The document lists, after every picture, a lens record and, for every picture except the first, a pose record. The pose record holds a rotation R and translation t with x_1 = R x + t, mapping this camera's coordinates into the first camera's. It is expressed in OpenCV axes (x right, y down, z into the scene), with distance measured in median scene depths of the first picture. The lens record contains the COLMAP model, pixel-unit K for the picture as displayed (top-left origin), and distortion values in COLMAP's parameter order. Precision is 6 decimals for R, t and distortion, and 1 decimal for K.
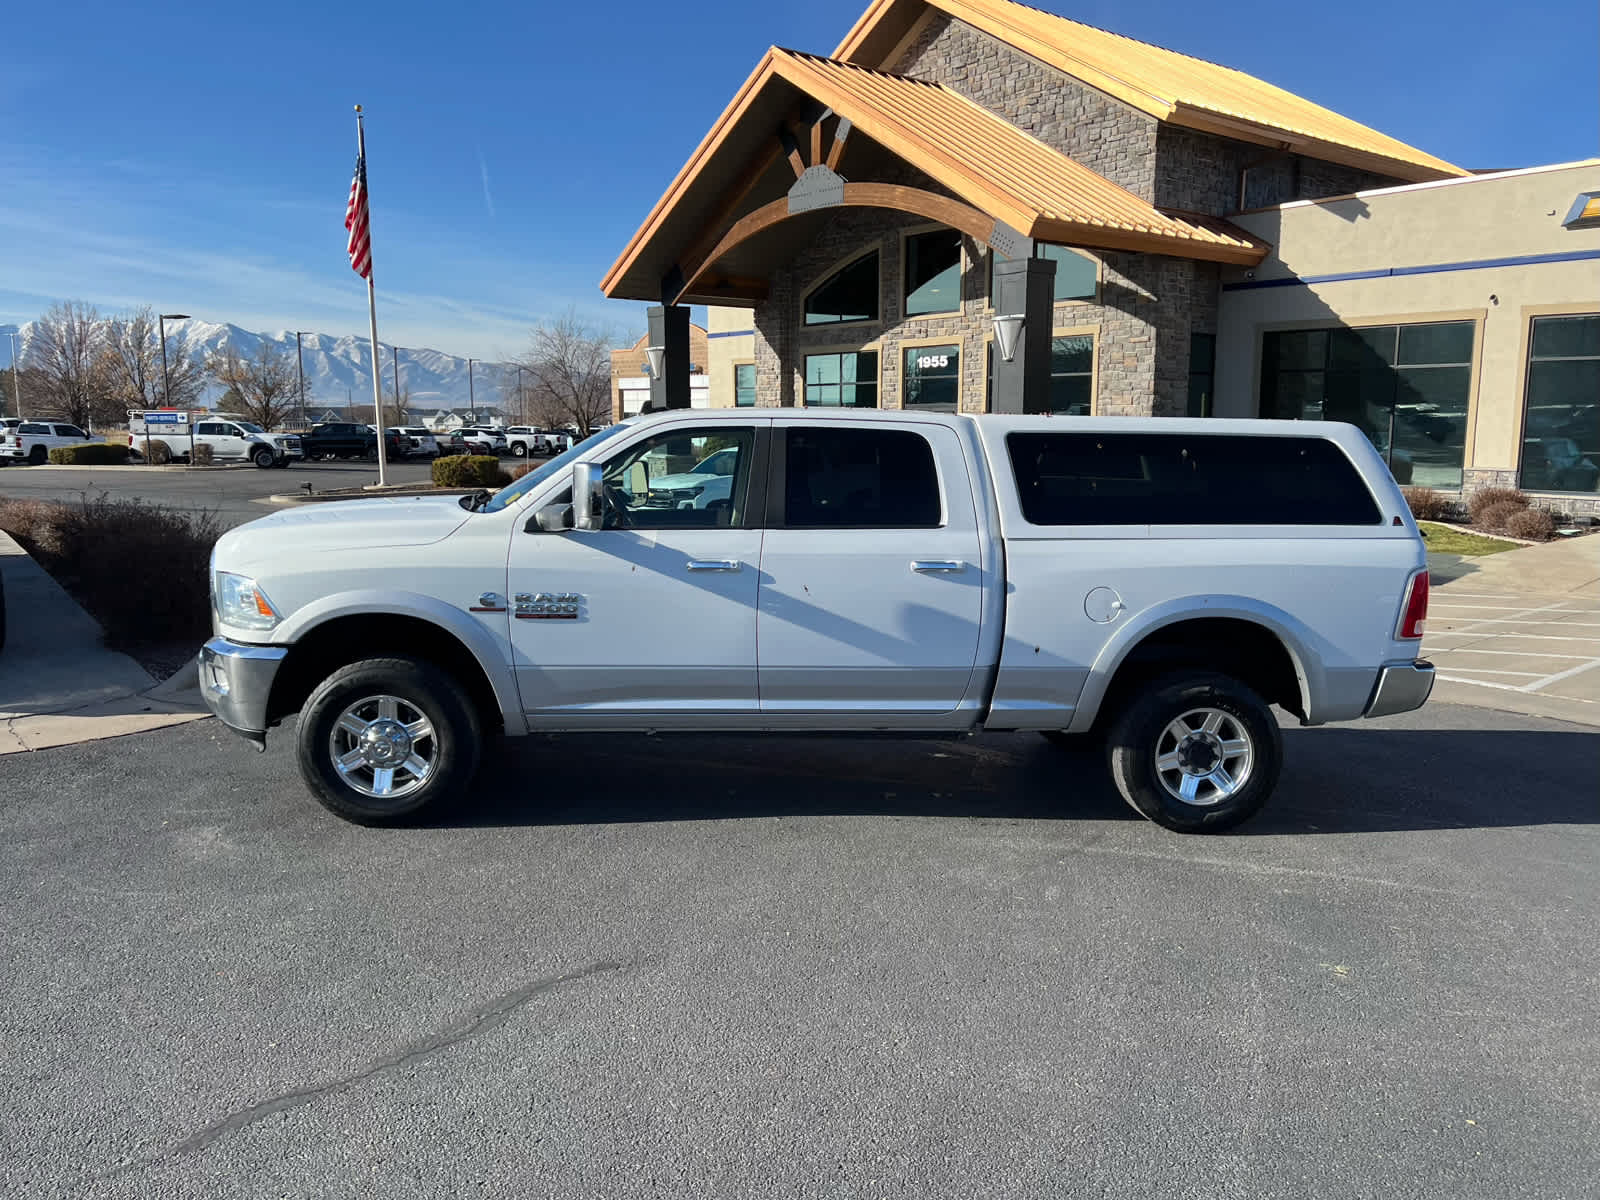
lens RADIAL K [[1197.3, 0, 792.8], [0, 1197.3, 598.0], [0, 0, 1]] dist [0.060032, -0.072674]
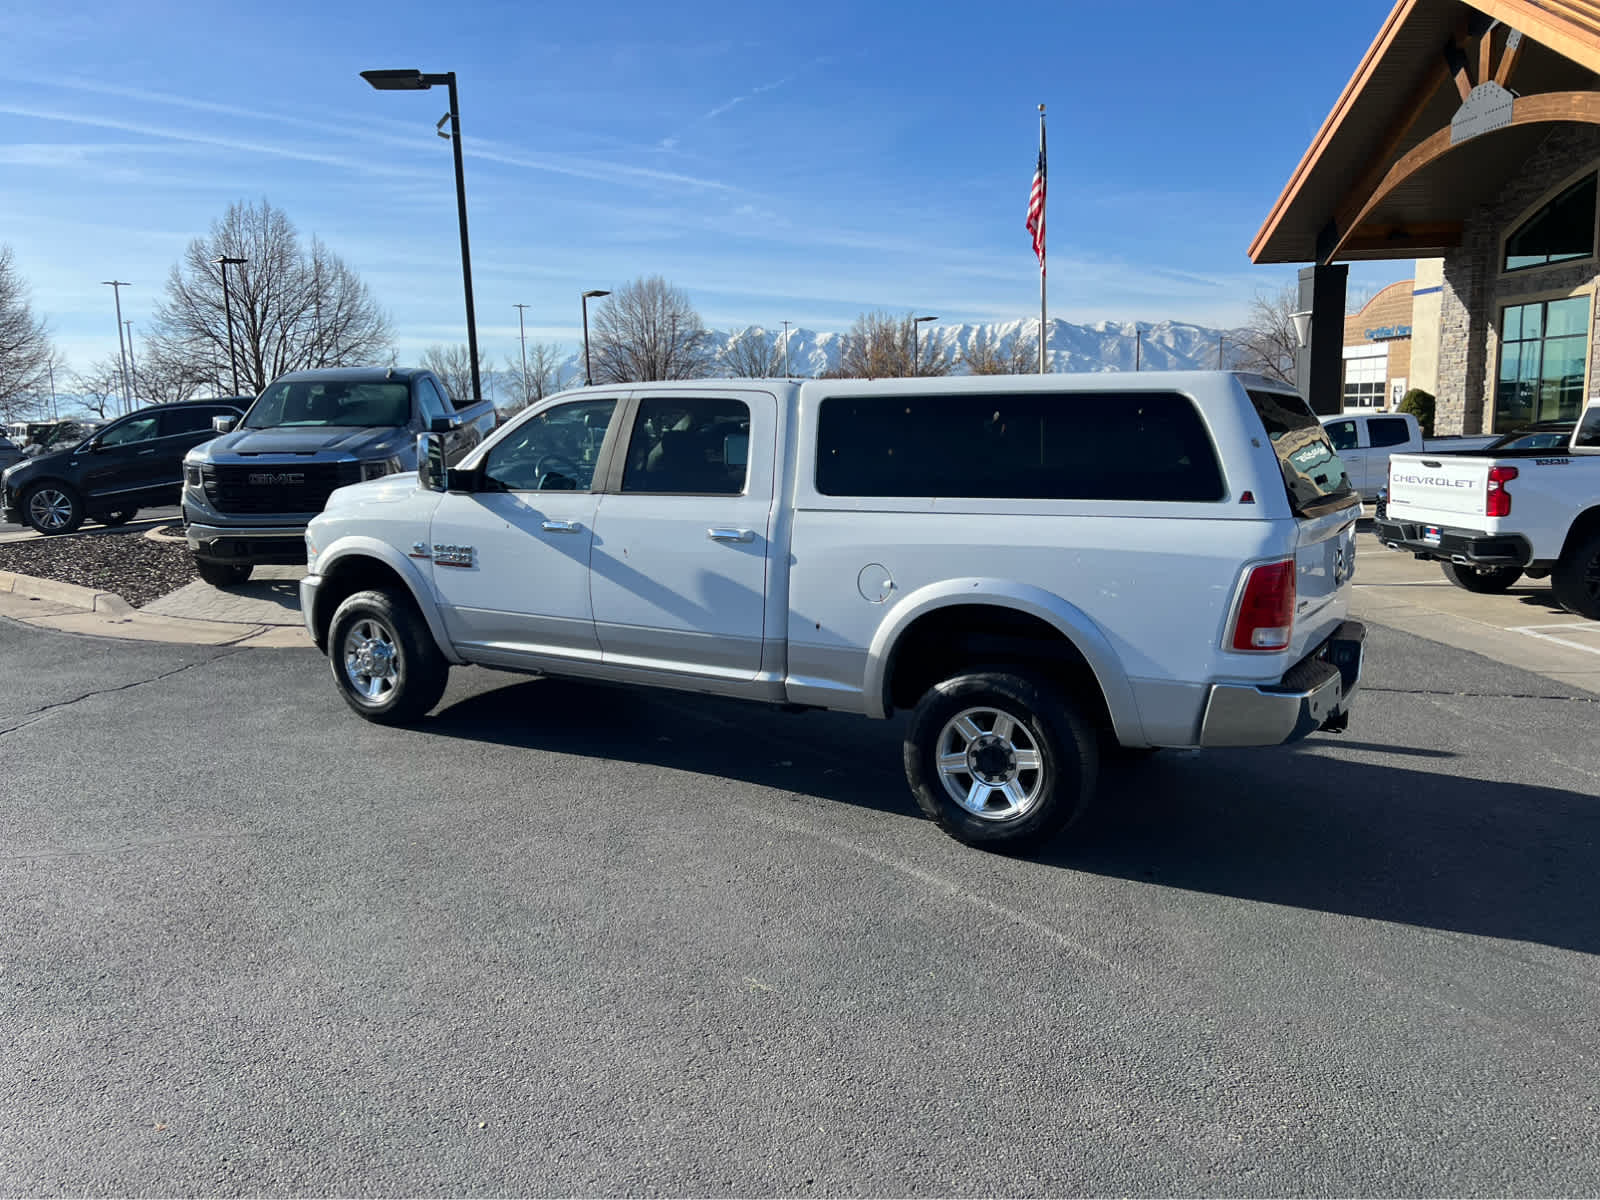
lens RADIAL K [[1171.0, 0, 800.0], [0, 1171.0, 600.0], [0, 0, 1]] dist [0.056625, -0.060425]
pose [[0.812802, 0.065712, -0.578823, 0.146703], [-0.053622, 0.997839, 0.037983, -0.002428], [0.580068, 0.000165, 0.814568, 0.046316]]
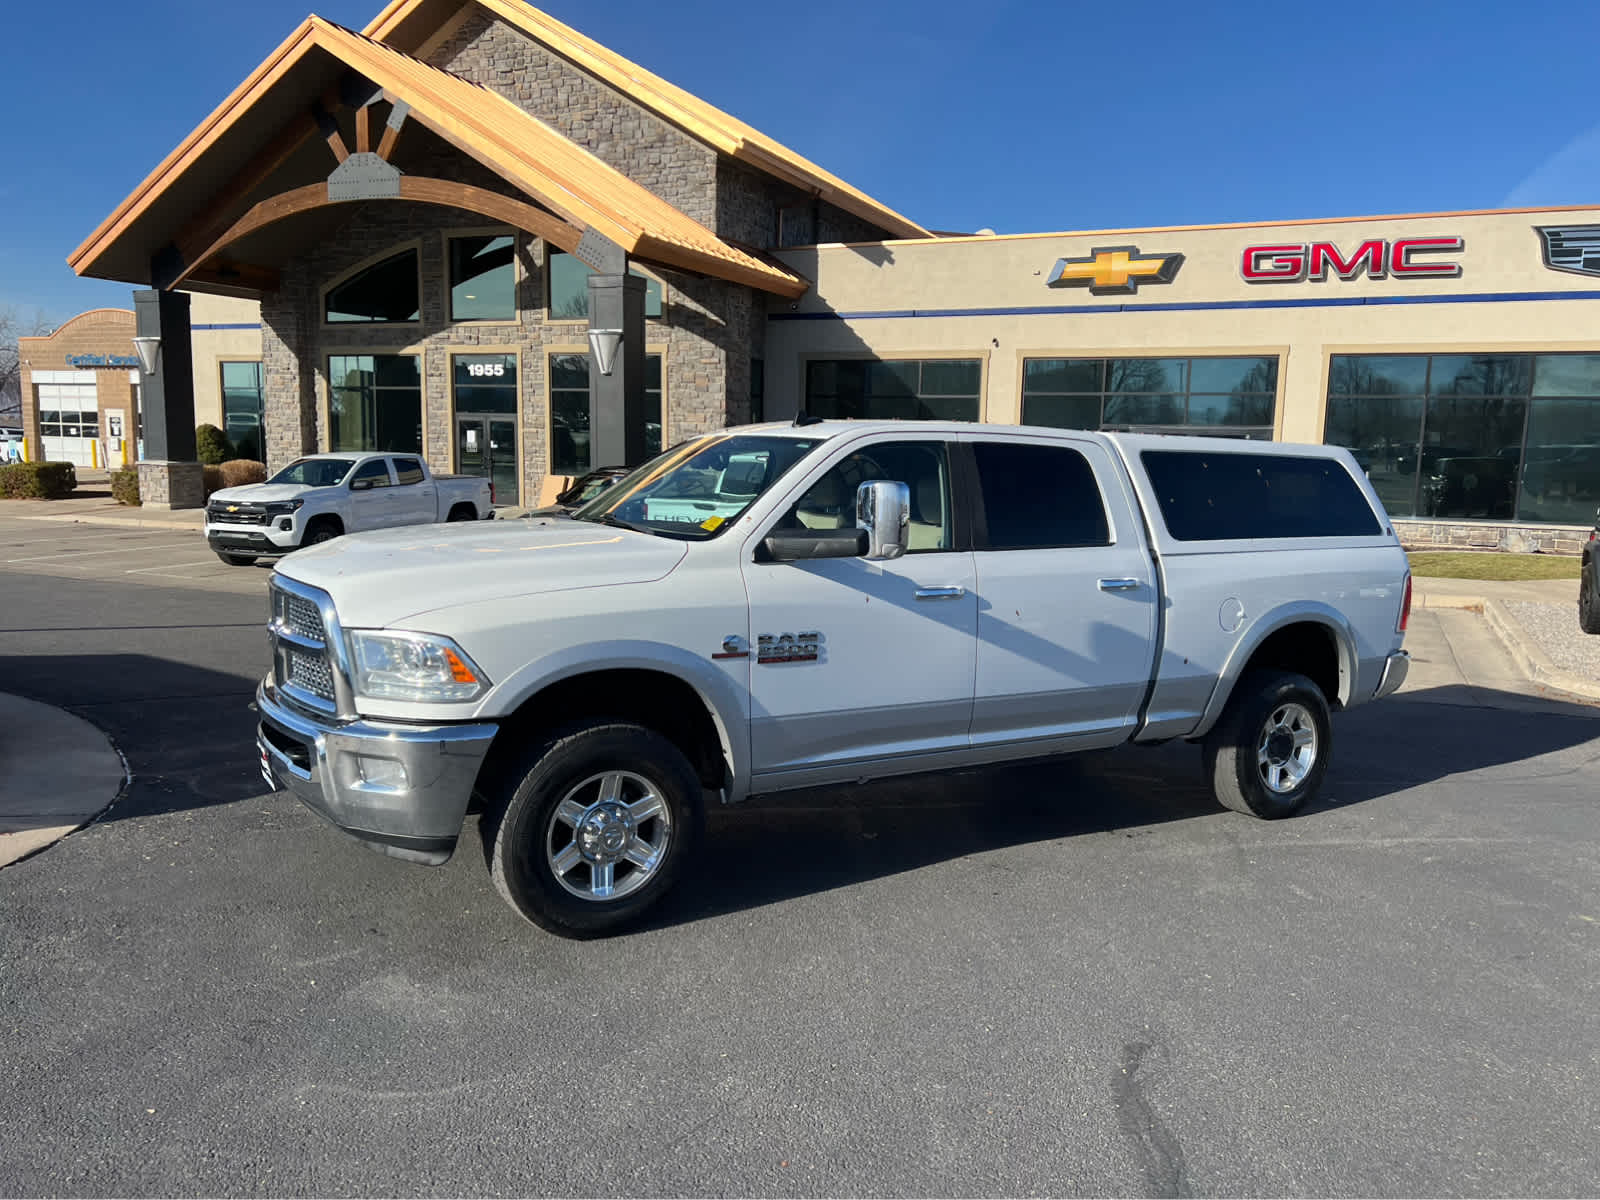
lens RADIAL K [[1171.0, 0, 800.0], [0, 1171.0, 600.0], [0, 0, 1]] dist [0.056625, -0.060425]
pose [[0.893691, -0.041782, 0.446733, -0.109840], [0.044165, 0.999011, 0.005083, -0.005954], [-0.446503, 0.015188, 0.894653, 0.047266]]
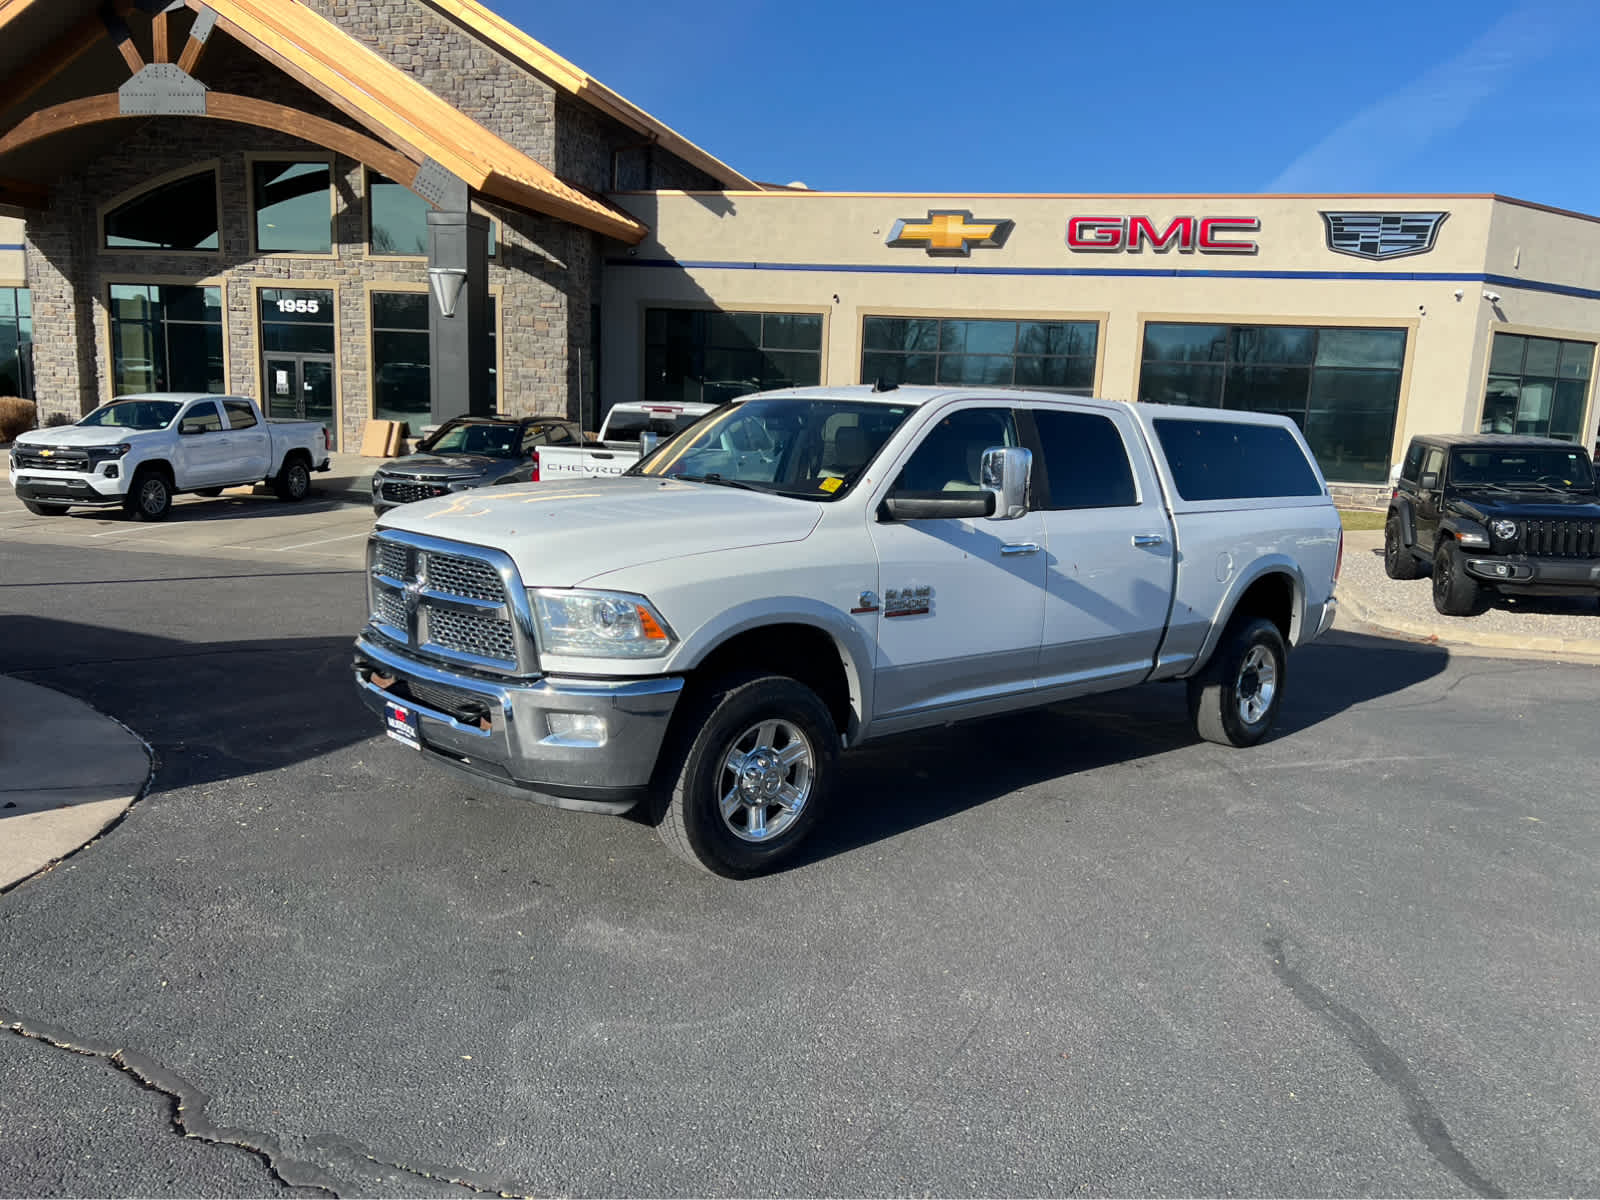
lens RADIAL K [[1167.0, 0, 810.4], [0, 1167.0, 591.9], [0, 0, 1]] dist [0.058820, -0.062528]
pose [[0.795942, -0.066099, 0.601753, -0.154772], [0.045429, 0.997740, 0.049507, -0.009279], [-0.603666, -0.012067, 0.797146, 0.063475]]
